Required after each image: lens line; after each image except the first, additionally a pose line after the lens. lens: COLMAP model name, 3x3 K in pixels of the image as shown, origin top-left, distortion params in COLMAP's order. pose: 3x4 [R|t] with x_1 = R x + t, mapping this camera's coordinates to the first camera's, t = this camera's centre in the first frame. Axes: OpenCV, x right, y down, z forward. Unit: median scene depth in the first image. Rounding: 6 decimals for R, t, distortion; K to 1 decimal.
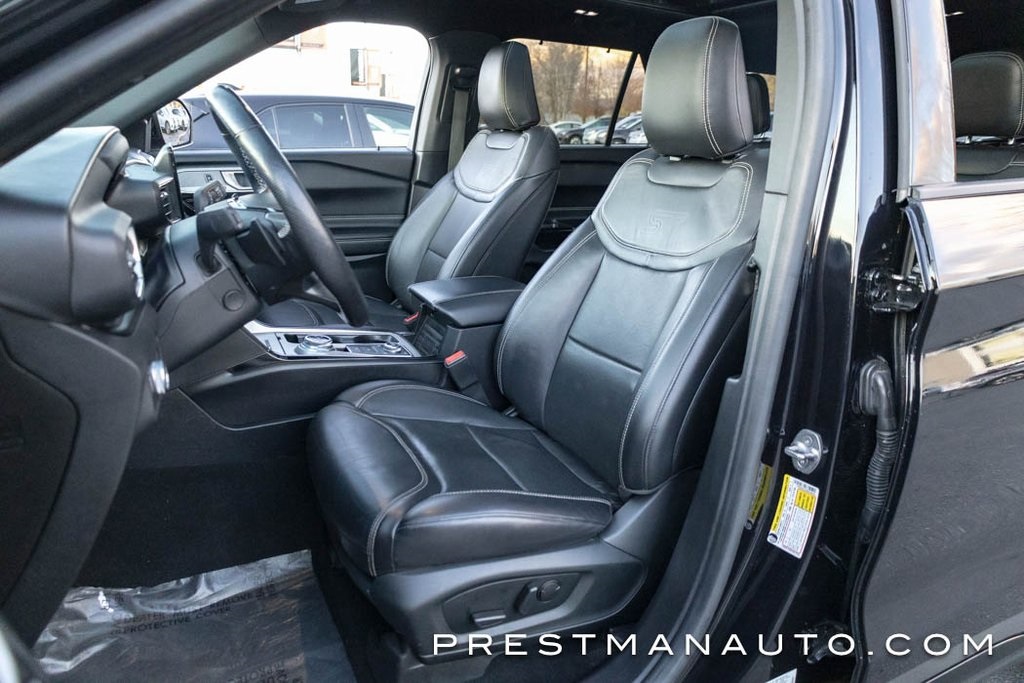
lens RADIAL K [[670.1, 0, 511.3], [0, 670.1, 347.3], [0, 0, 1]] dist [0.000259, -0.004033]
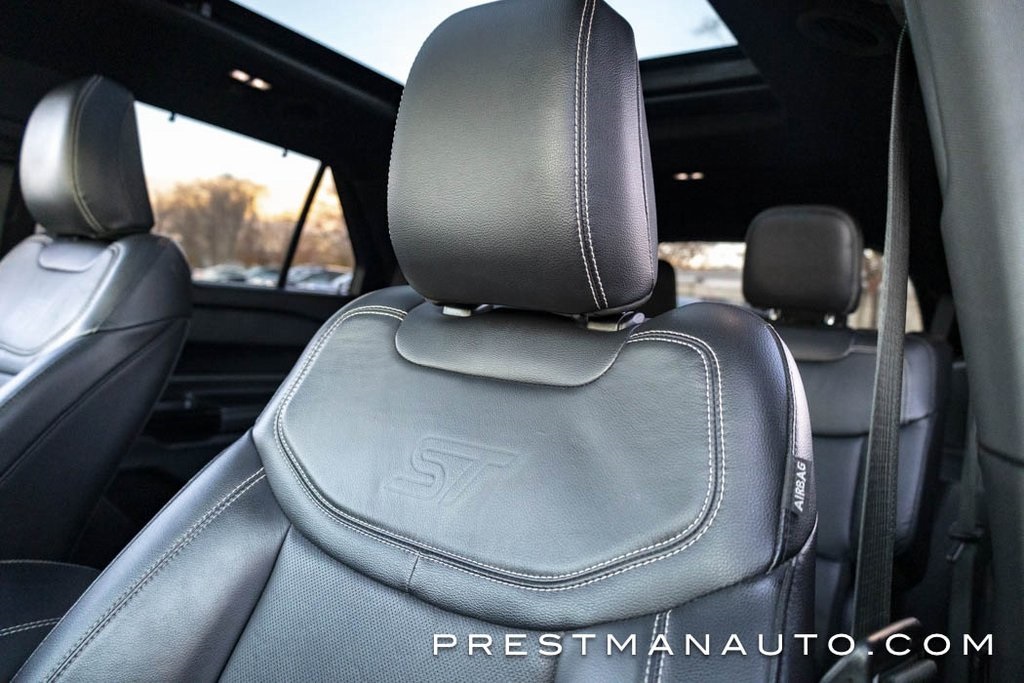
lens RADIAL K [[670.1, 0, 519.3], [0, 670.1, 347.2], [0, 0, 1]] dist [0.000259, -0.004033]
pose [[0.879894, 0.043841, 0.473143, 0.059367], [0.063371, 0.976013, -0.208285, -0.135282], [-0.470925, 0.213252, 0.856010, 0.500257]]
